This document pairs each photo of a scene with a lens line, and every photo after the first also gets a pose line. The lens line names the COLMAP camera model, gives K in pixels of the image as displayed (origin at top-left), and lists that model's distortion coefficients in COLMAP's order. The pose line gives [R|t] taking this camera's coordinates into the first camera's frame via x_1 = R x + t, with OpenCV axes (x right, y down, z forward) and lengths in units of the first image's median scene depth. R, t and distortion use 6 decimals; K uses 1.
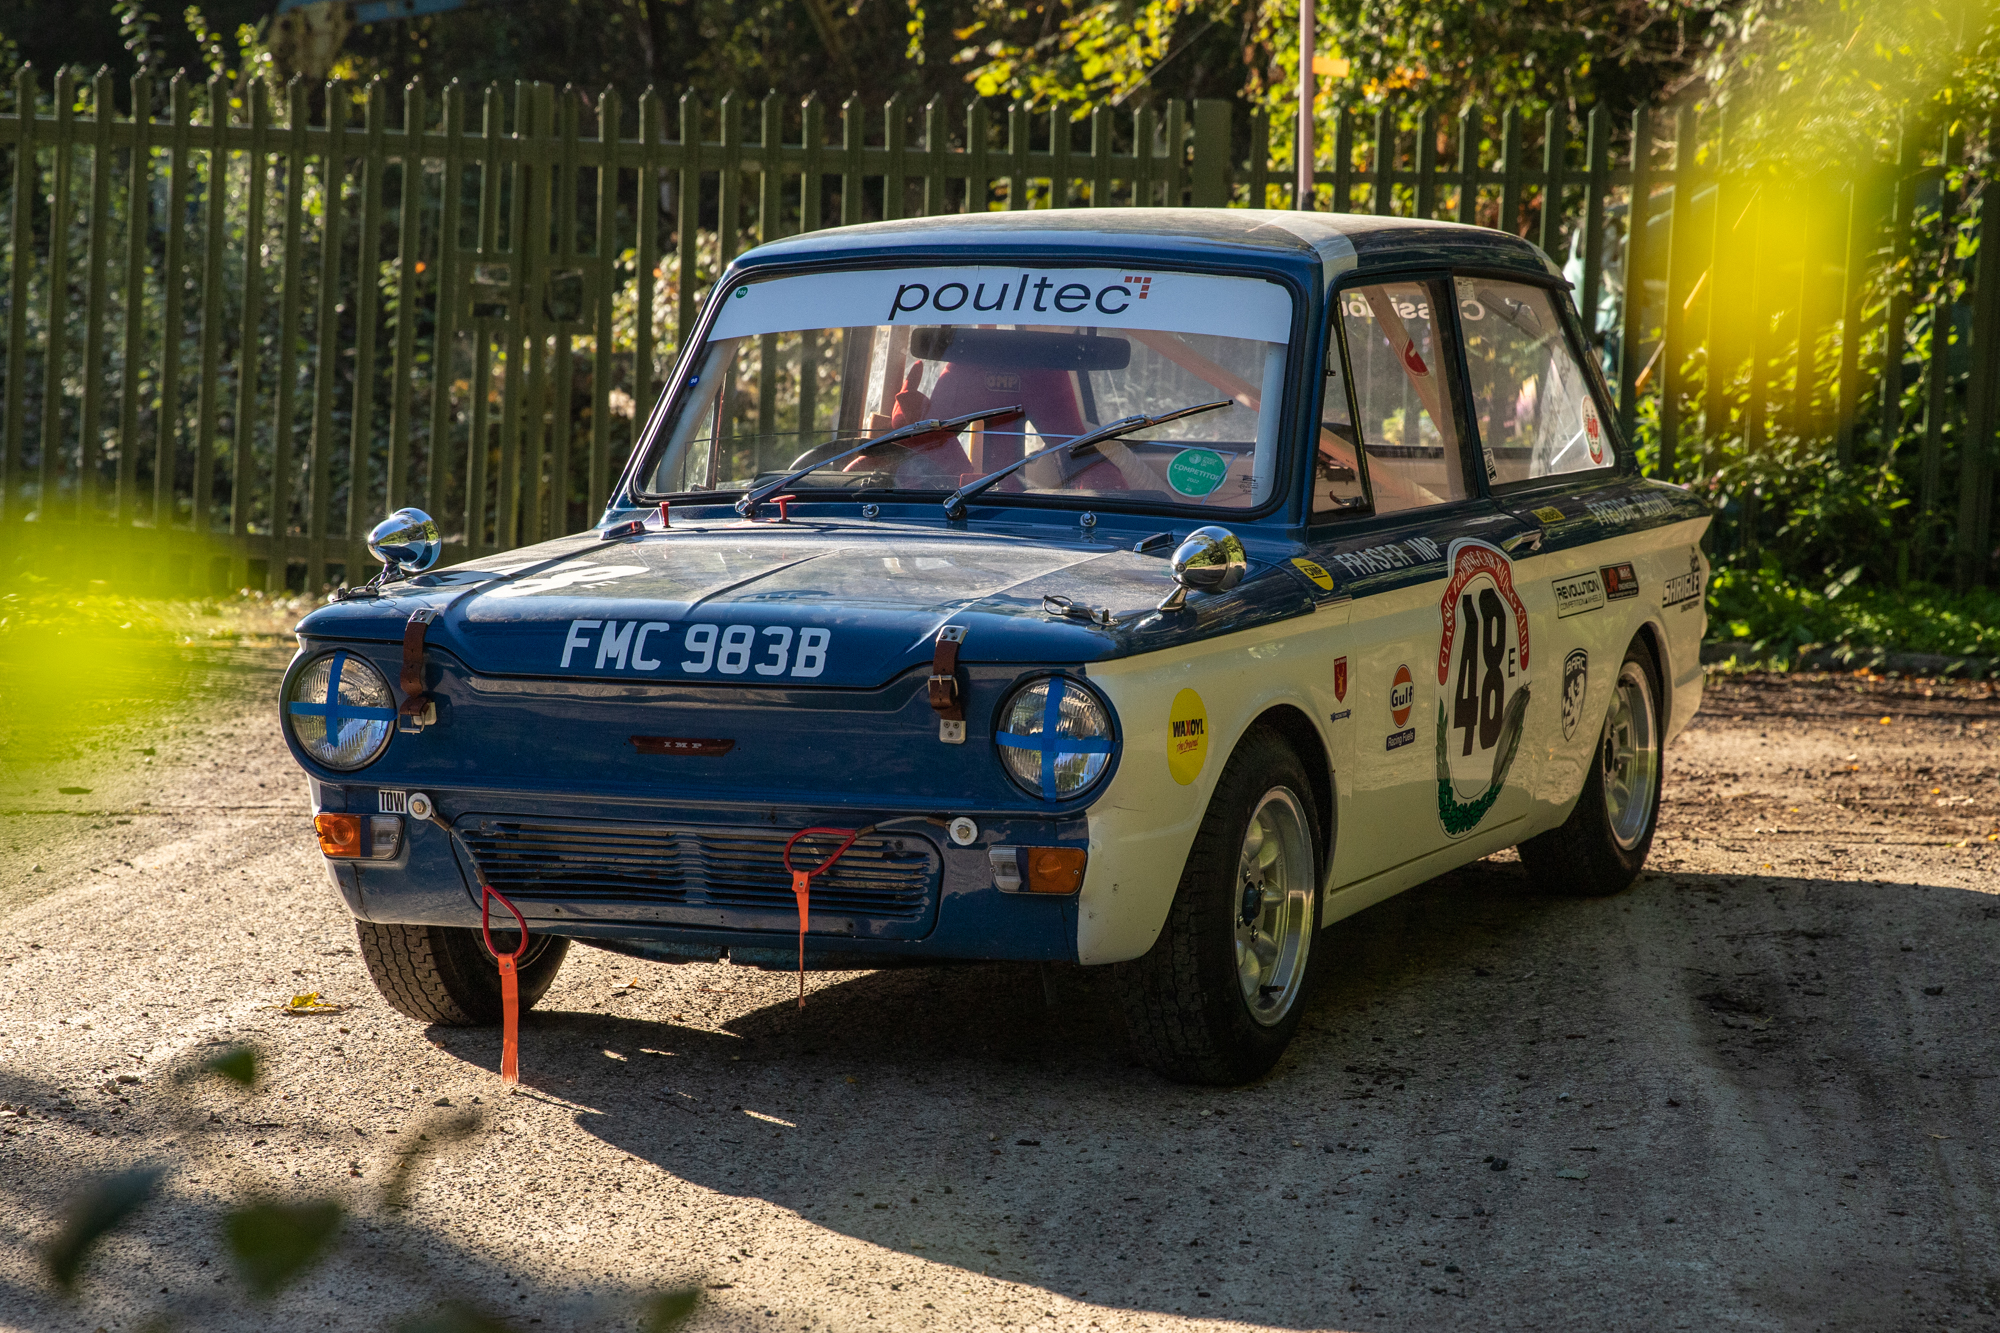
lens RADIAL K [[4492.9, 0, 1045.3], [0, 4492.9, 676.1], [0, 0, 1]] dist [0.198245, 0.186261]
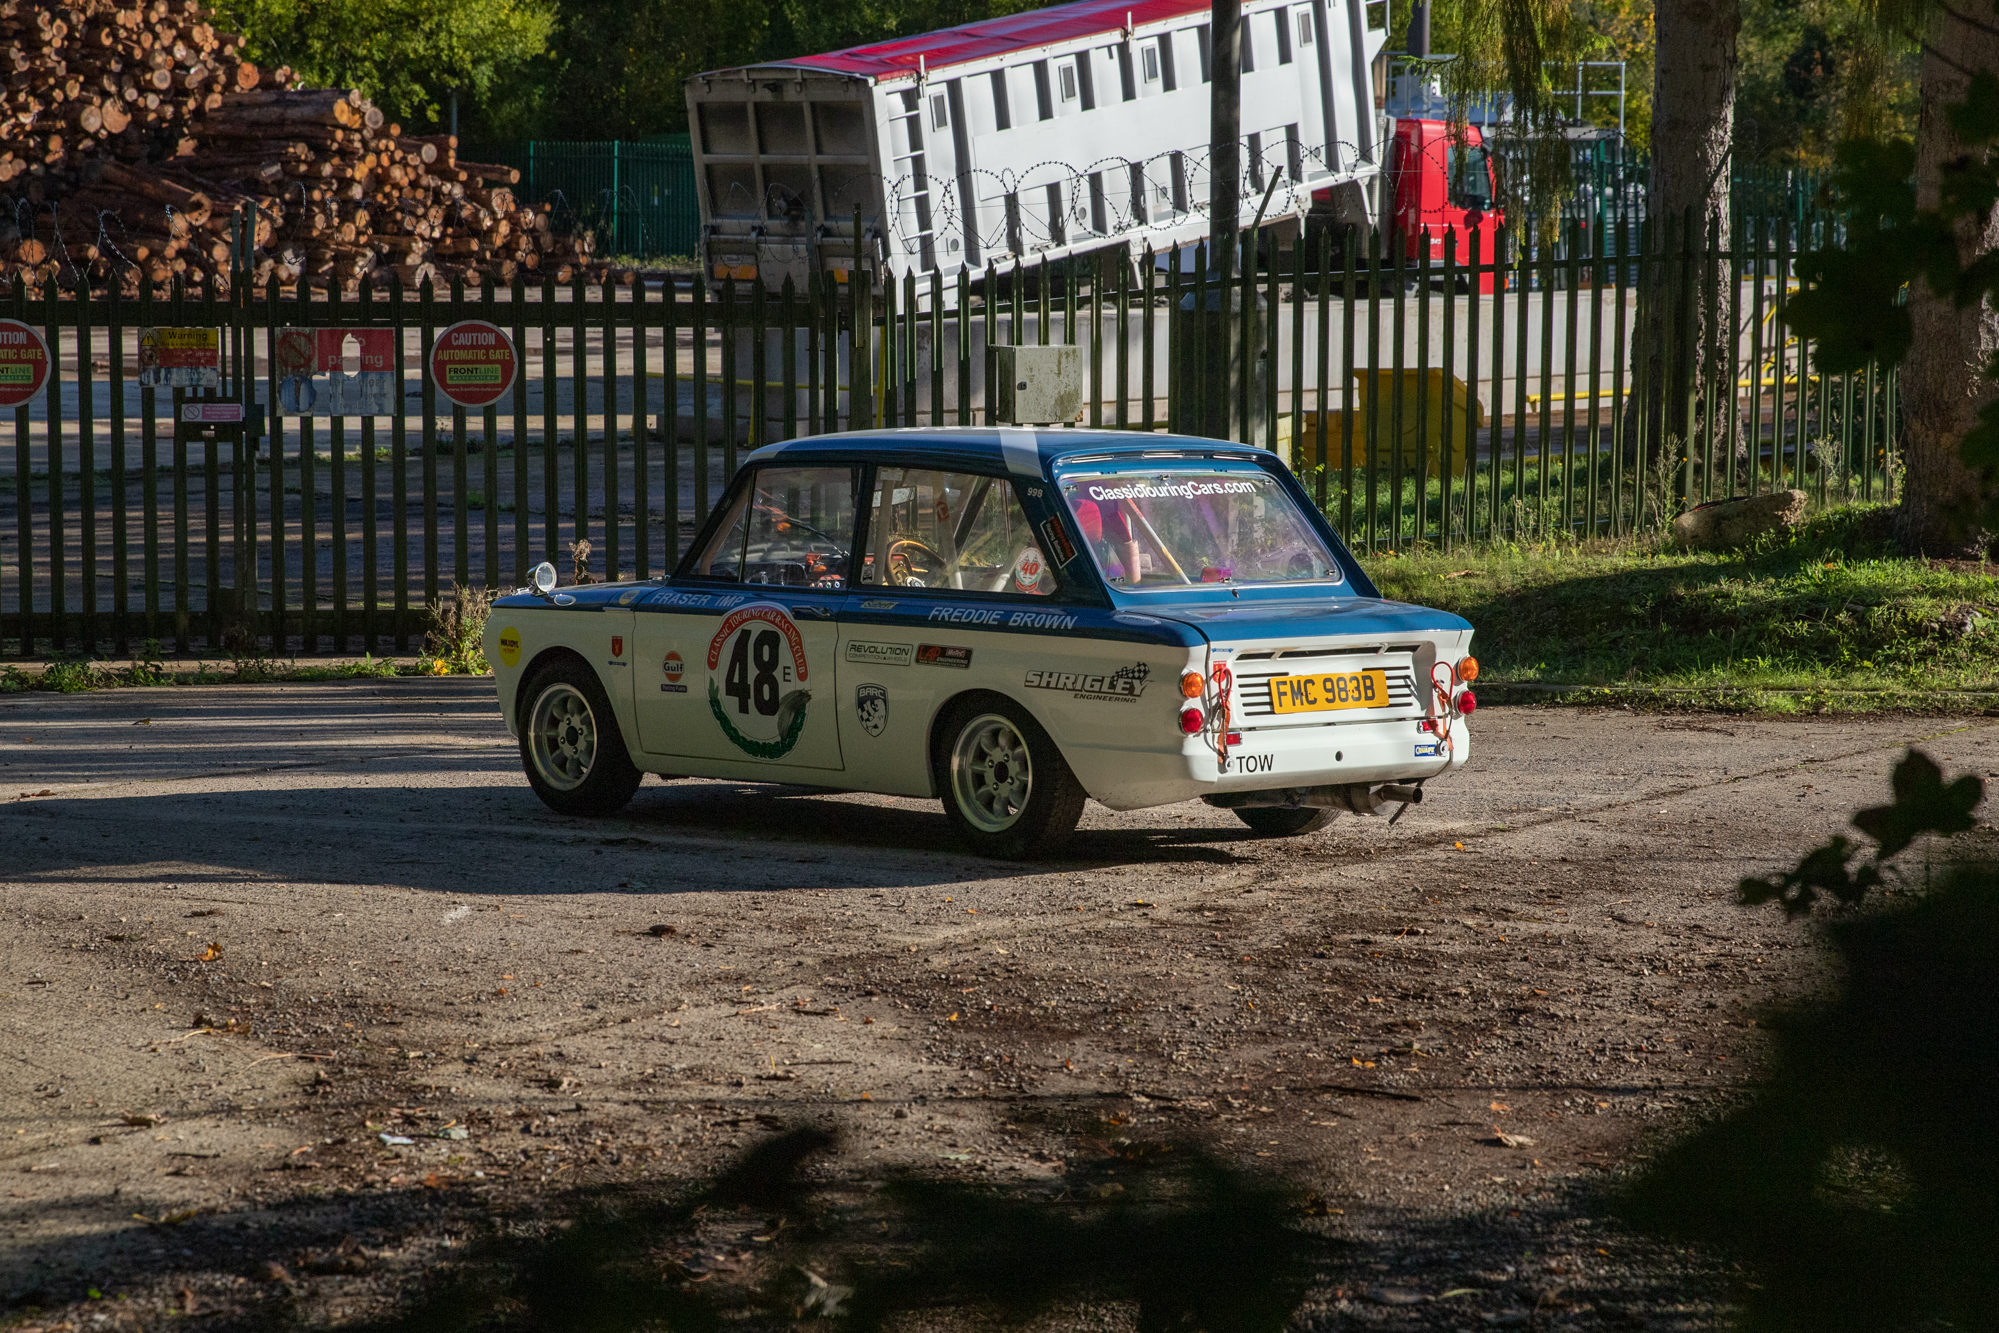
lens RADIAL K [[4490.6, 0, 1044.8], [0, 4490.6, 676.1], [0, 0, 1]] dist [0.198245, 0.186261]
pose [[-0.385912, 0.052518, -0.921039, 1.925318], [-0.097791, 0.990425, 0.097448, -0.210086], [0.917338, 0.127675, -0.377081, 1.965679]]
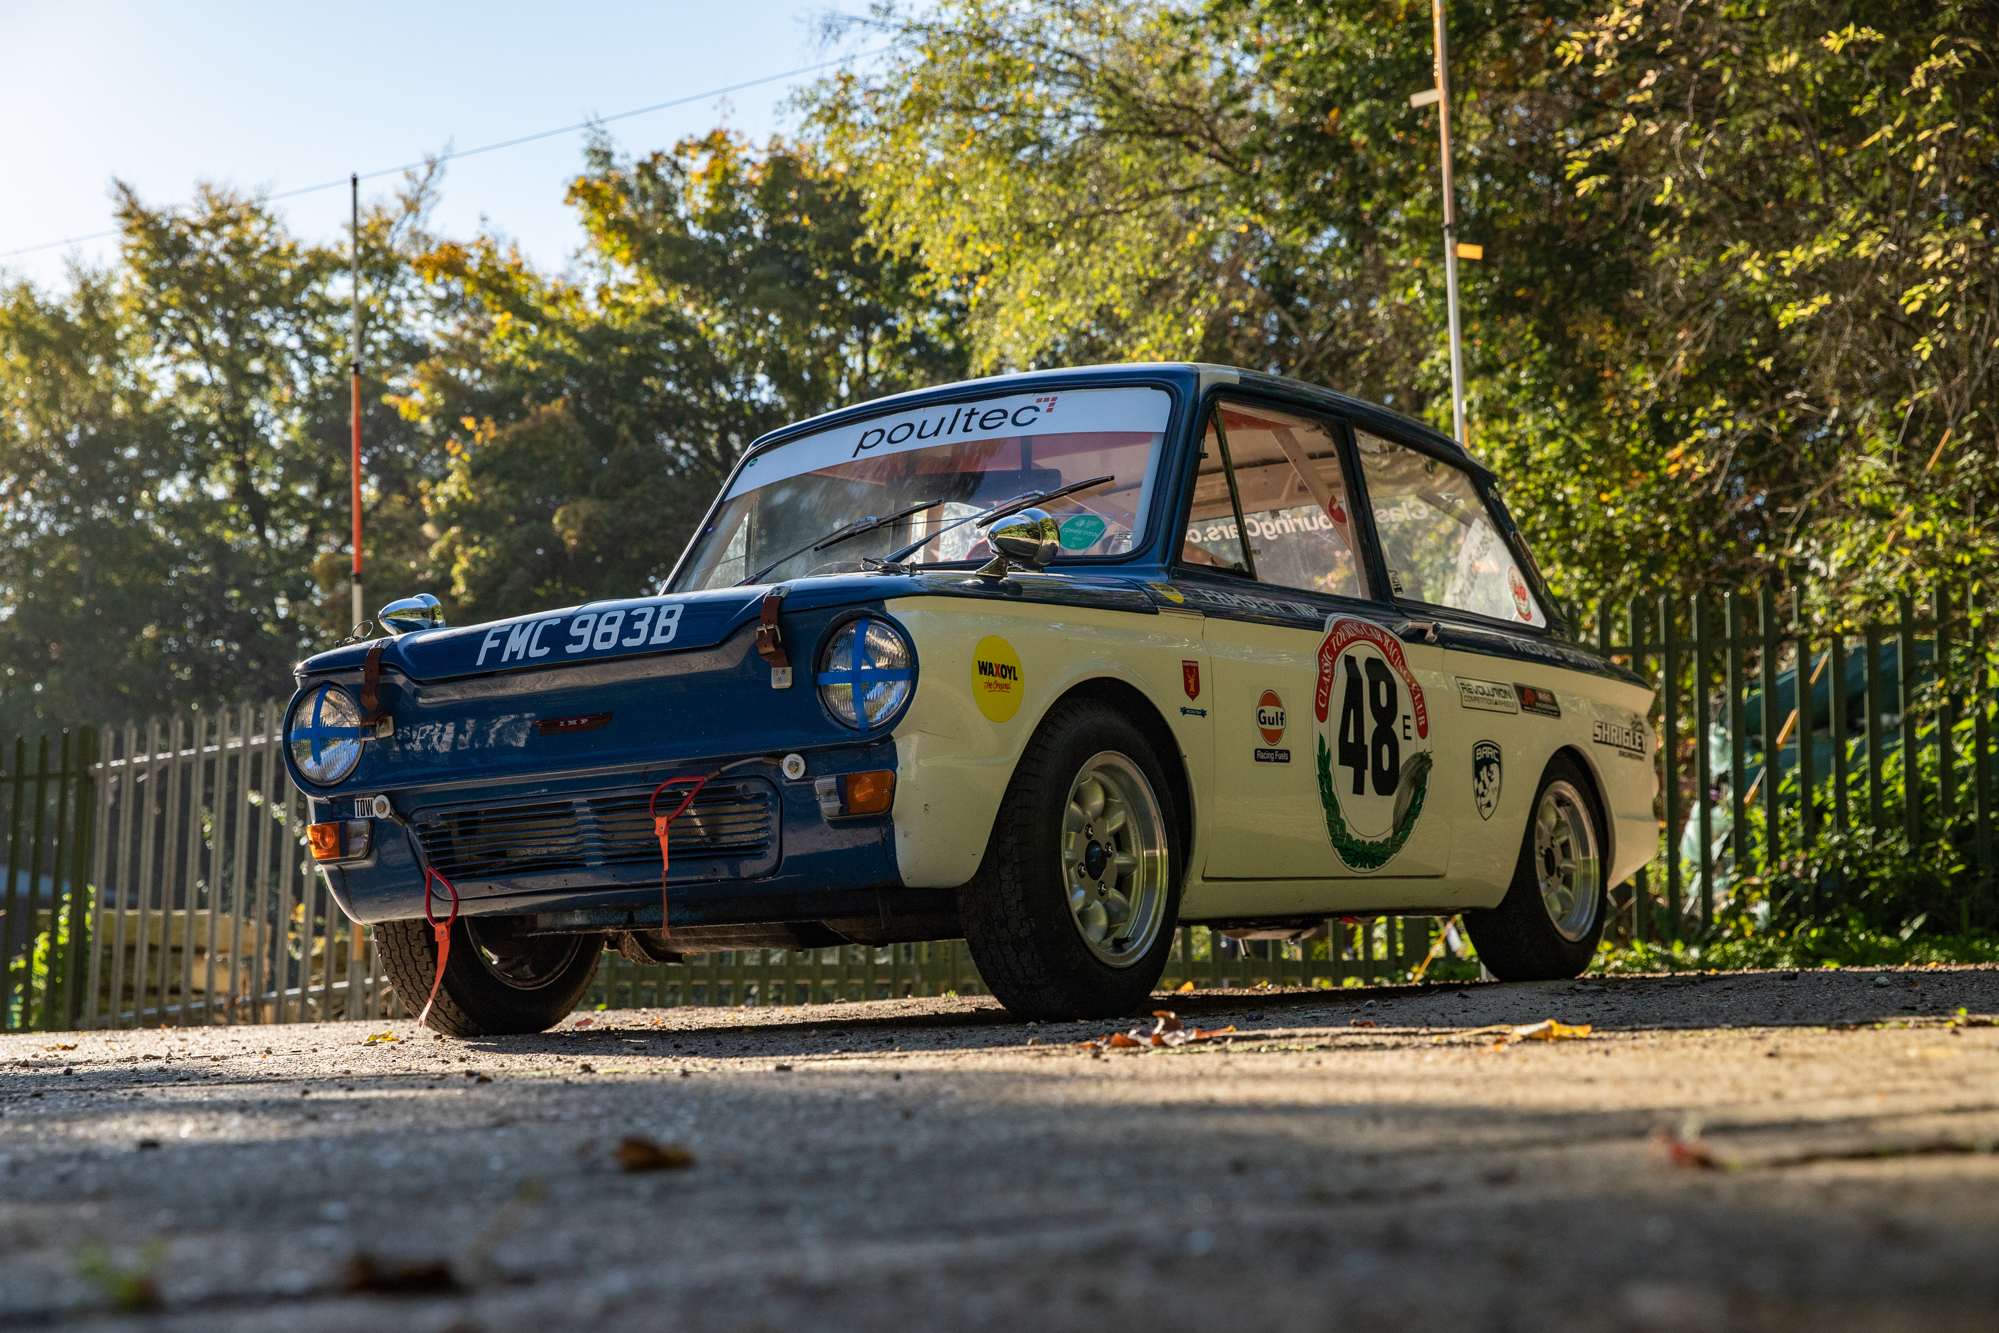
lens RADIAL K [[2937.2, 0, 964.8], [0, 2937.2, 696.5], [0, 0, 1]] dist [0.099293, 0.106865]
pose [[0.983105, -0.057992, -0.173616, 0.136001], [0.025644, 0.982767, -0.183062, 0.136939], [0.181240, 0.175517, 0.967650, 0.271624]]
